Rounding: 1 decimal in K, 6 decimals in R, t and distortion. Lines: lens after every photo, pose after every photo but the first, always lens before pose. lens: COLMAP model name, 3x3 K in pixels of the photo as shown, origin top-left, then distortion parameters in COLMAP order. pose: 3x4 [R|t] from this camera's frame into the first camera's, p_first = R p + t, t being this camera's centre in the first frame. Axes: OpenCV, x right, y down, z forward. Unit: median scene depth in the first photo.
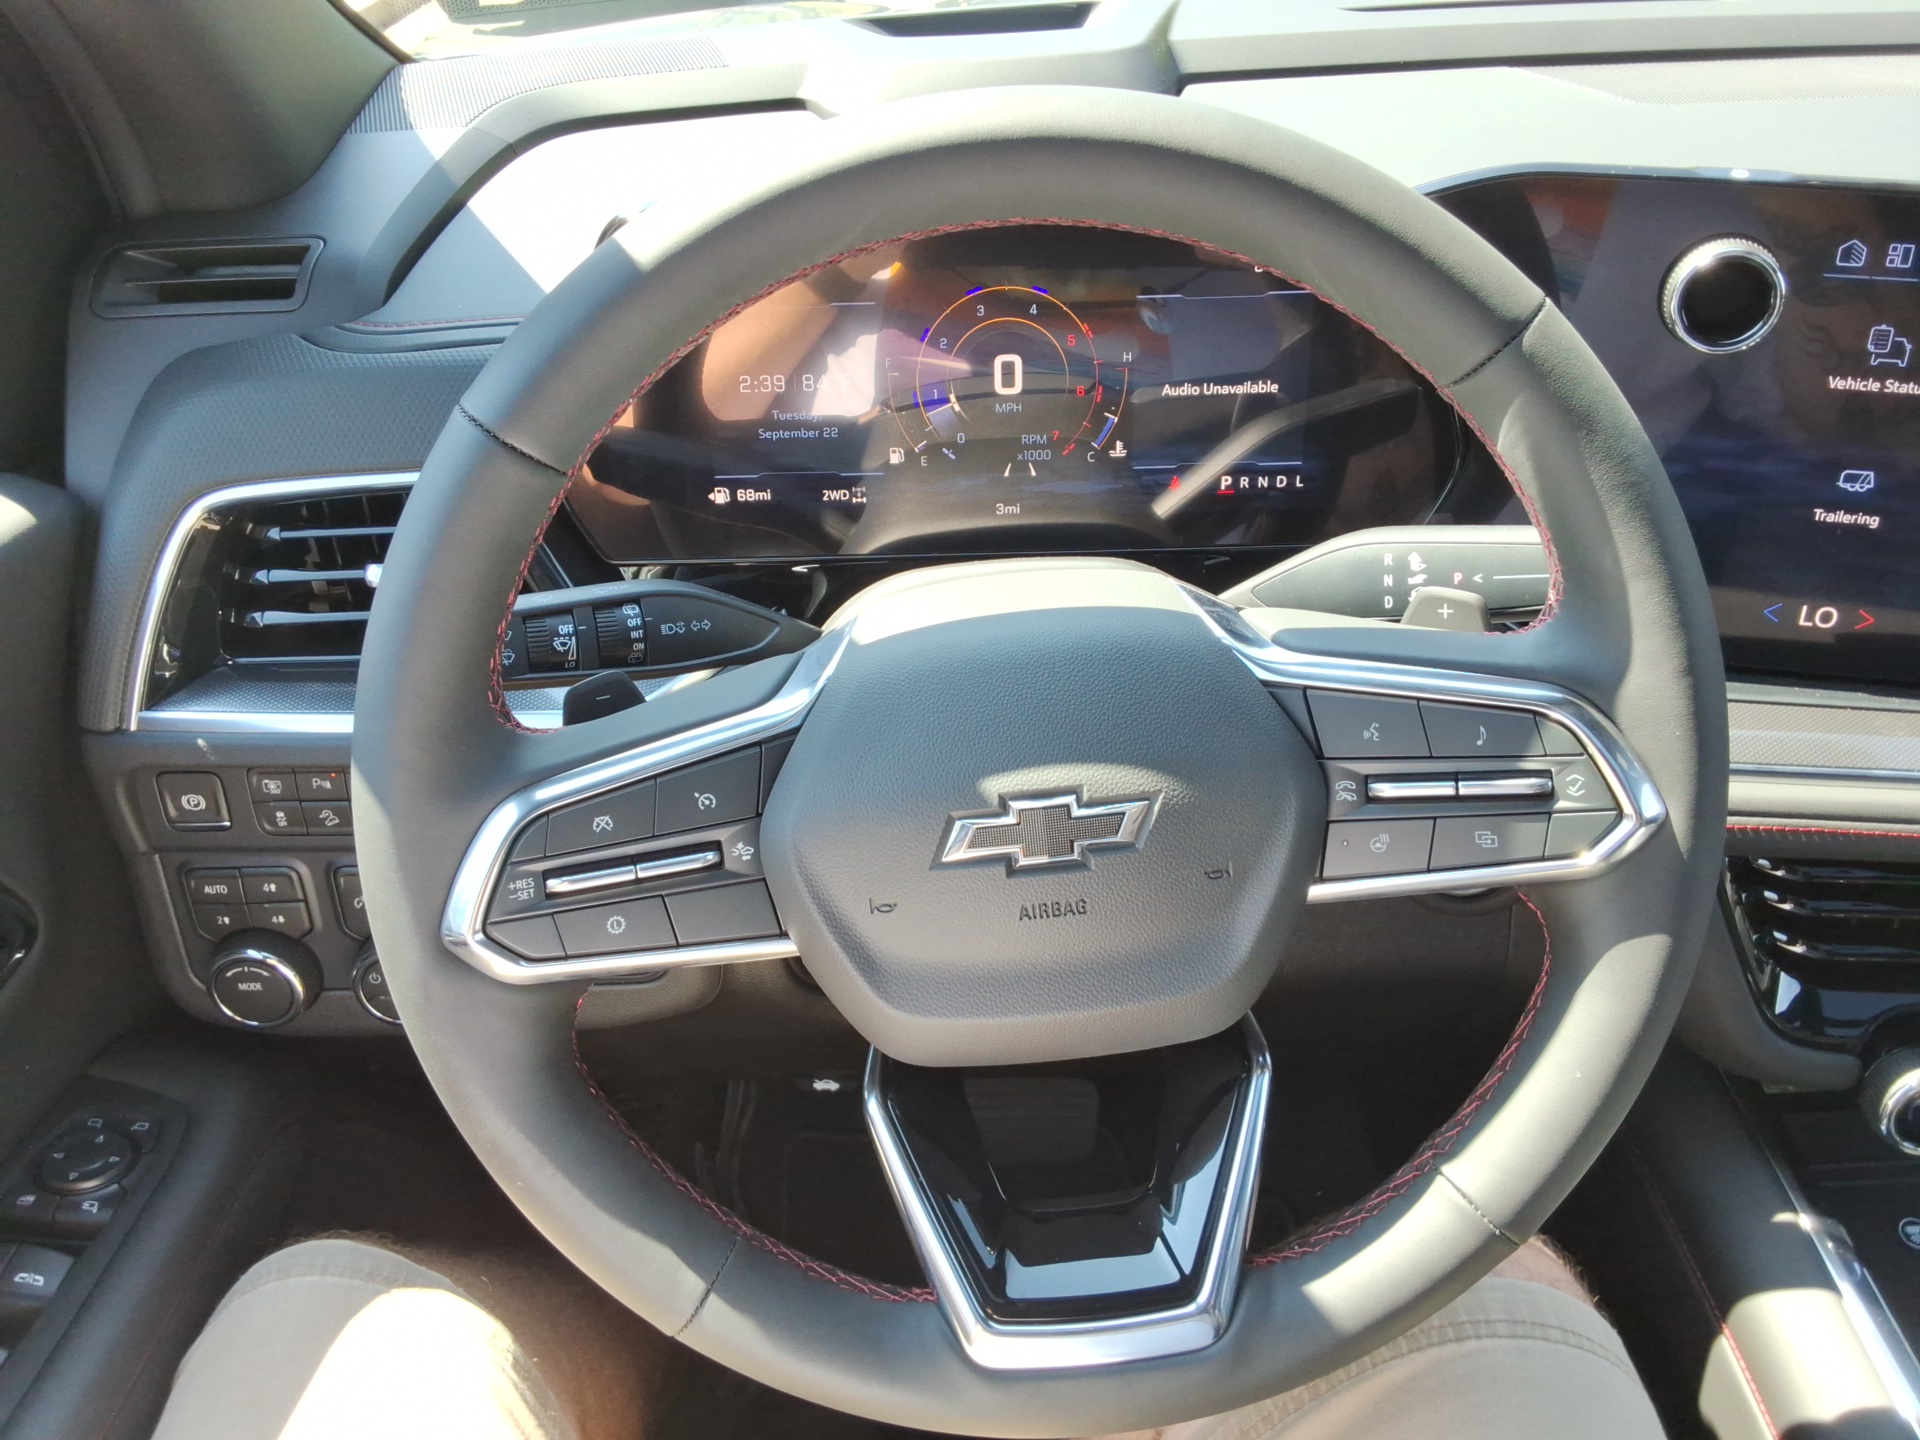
lens RADIAL K [[1554.7, 0, 974.4], [0, 1554.7, 706.1], [0, 0, 1]] dist [0.109765, -0.176669]
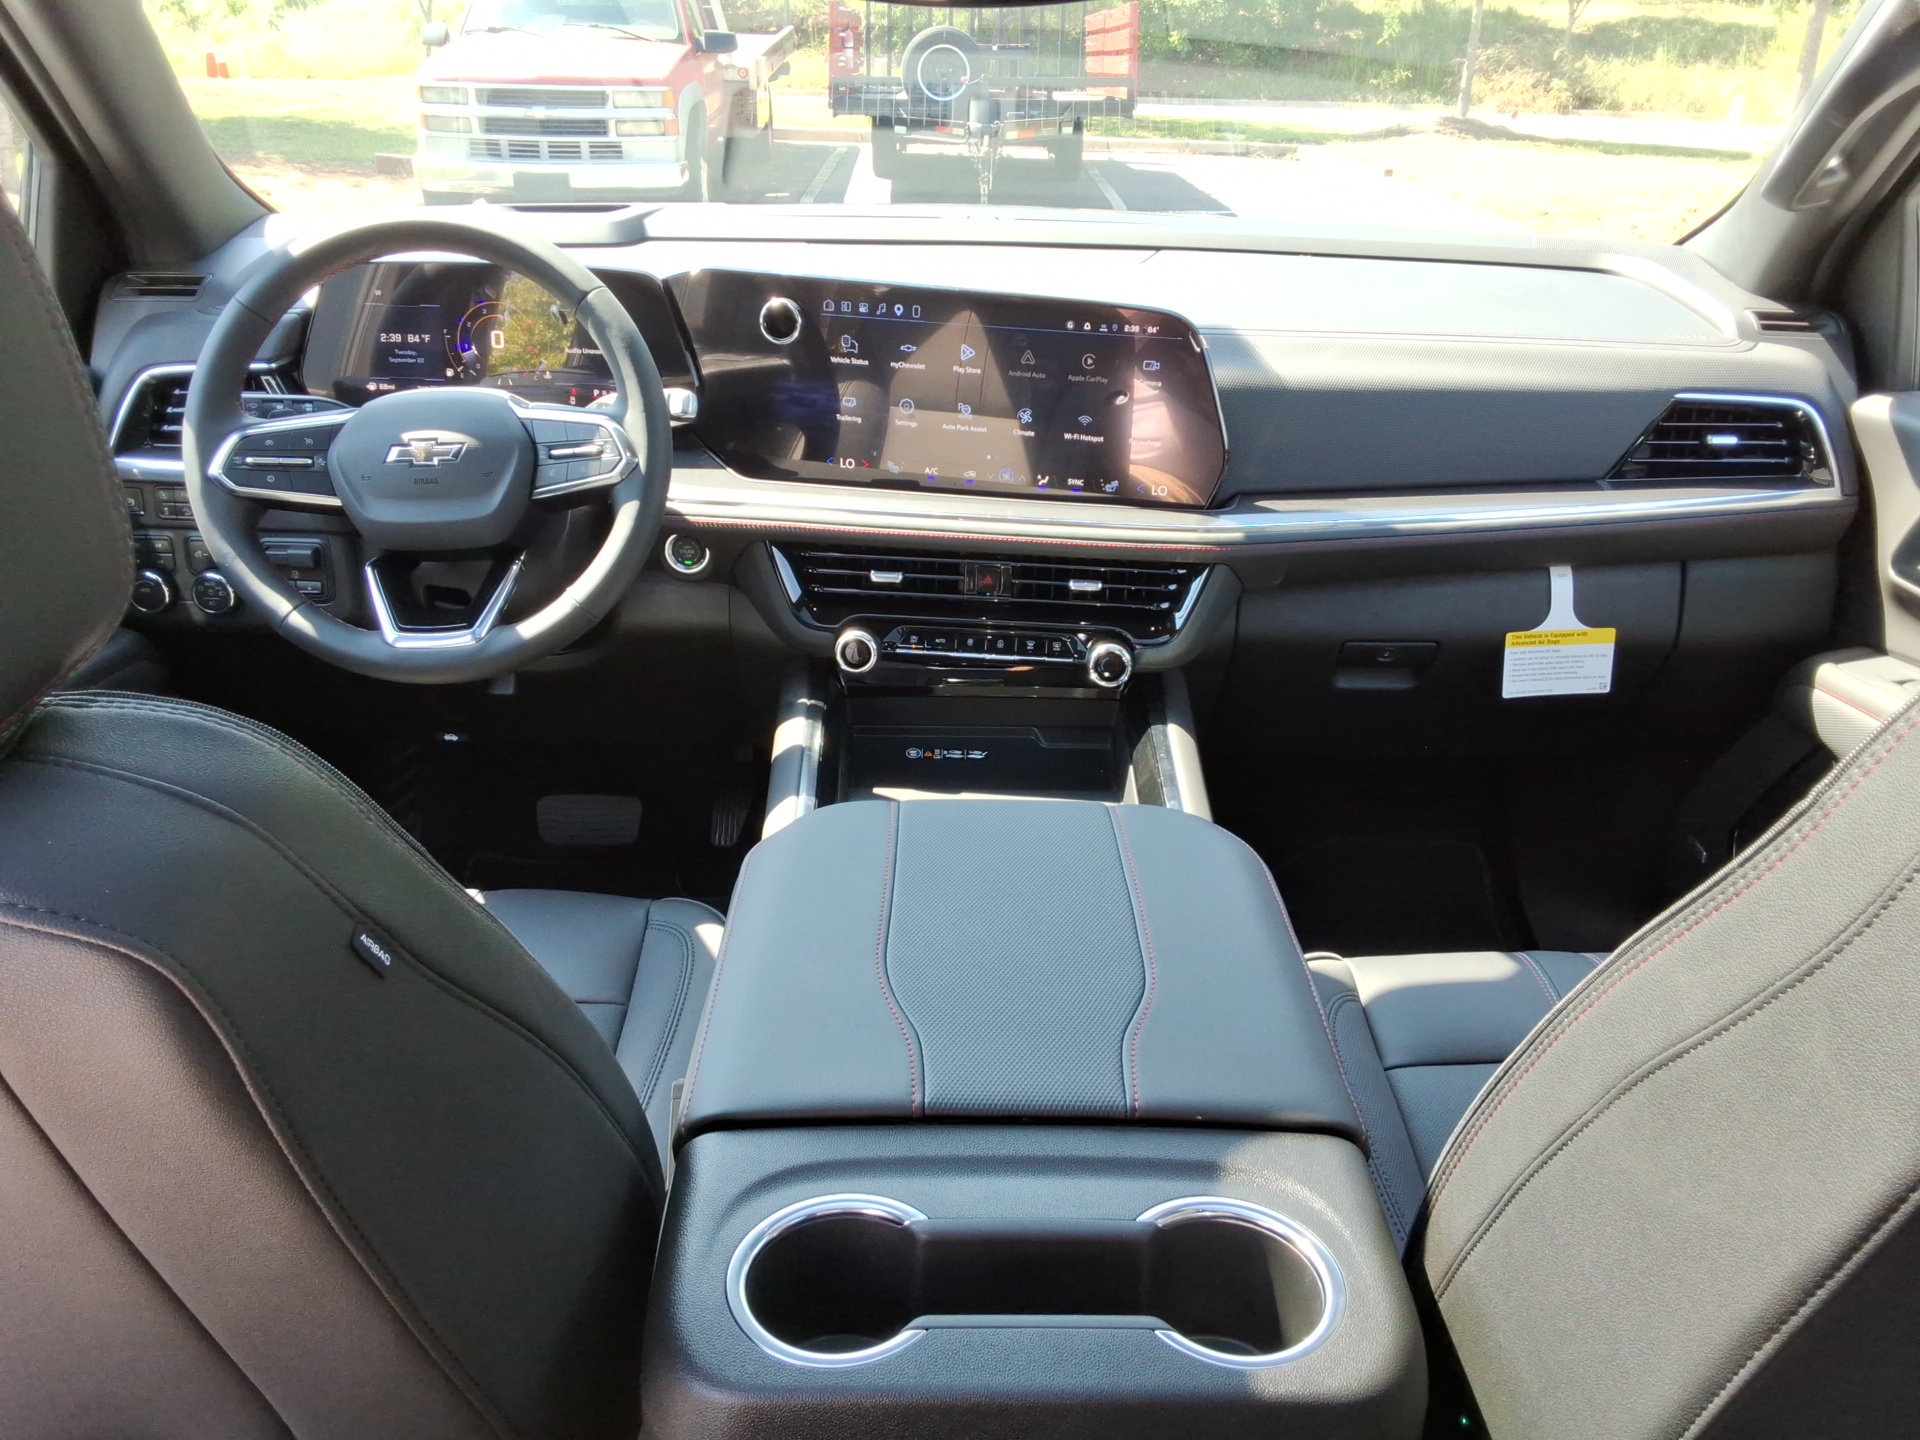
lens RADIAL K [[1594.9, 0, 1035.1], [0, 1594.9, 722.4], [0, 0, 1]] dist [0.098918, -0.208529]
pose [[0.998499, 0.039843, 0.037583, 0.776308], [-0.034271, 0.989735, -0.138742, 0.680642], [-0.042725, 0.137245, 0.989615, -1.386532]]
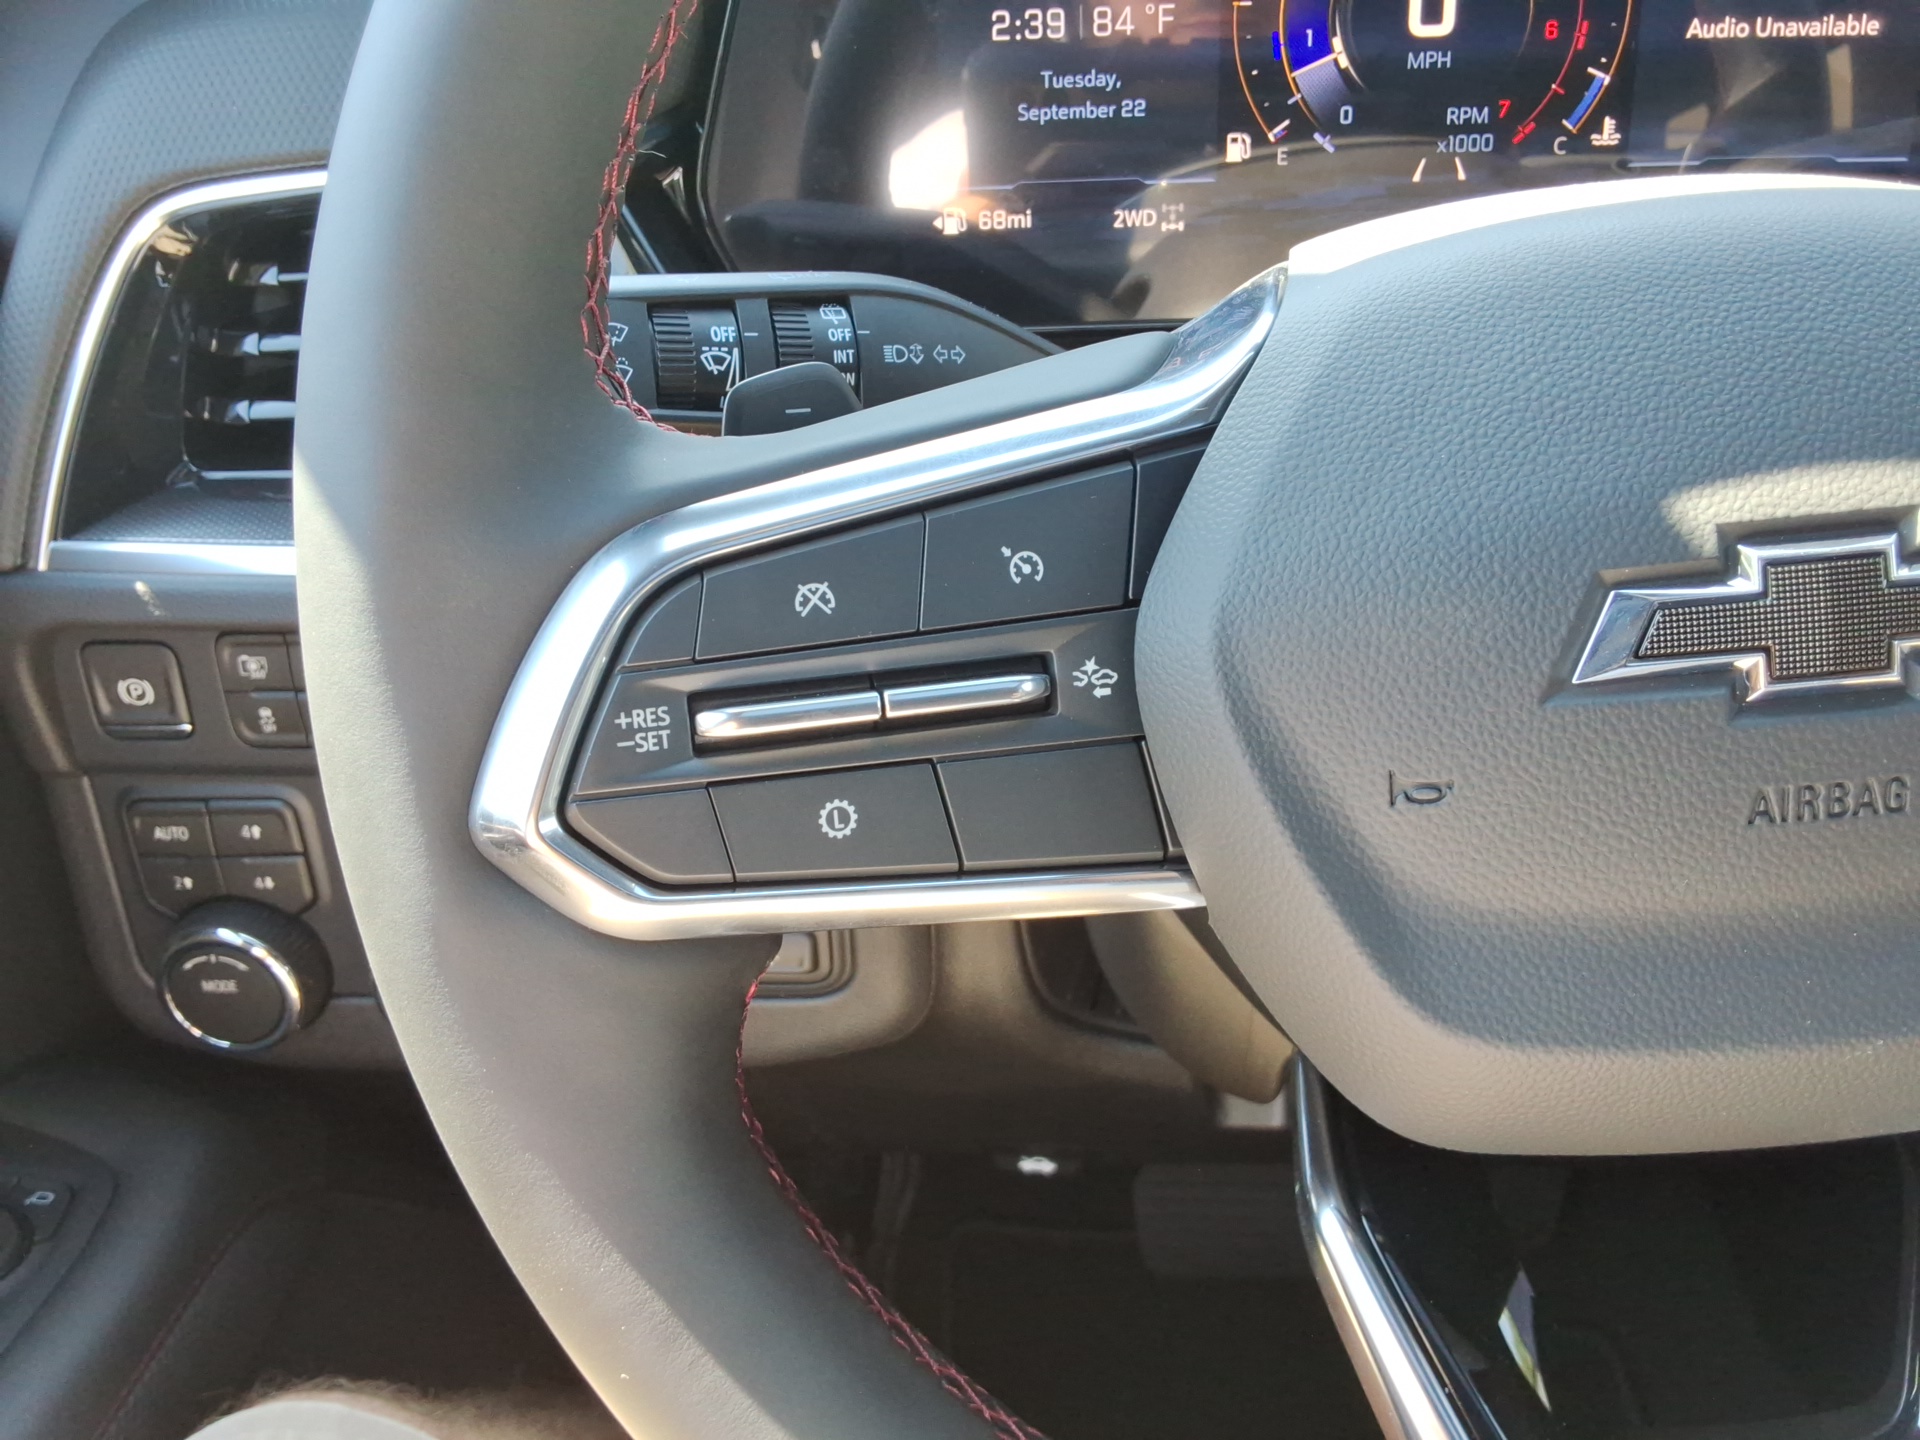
lens RADIAL K [[1559.6, 0, 958.3], [0, 1559.6, 701.7], [0, 0, 1]] dist [0.135108, -0.251955]
pose [[0.997245, 0.010548, -0.073427, -0.116078], [-0.013881, 0.998889, -0.045033, 0.091549], [0.072871, 0.045928, 0.996283, 0.390653]]
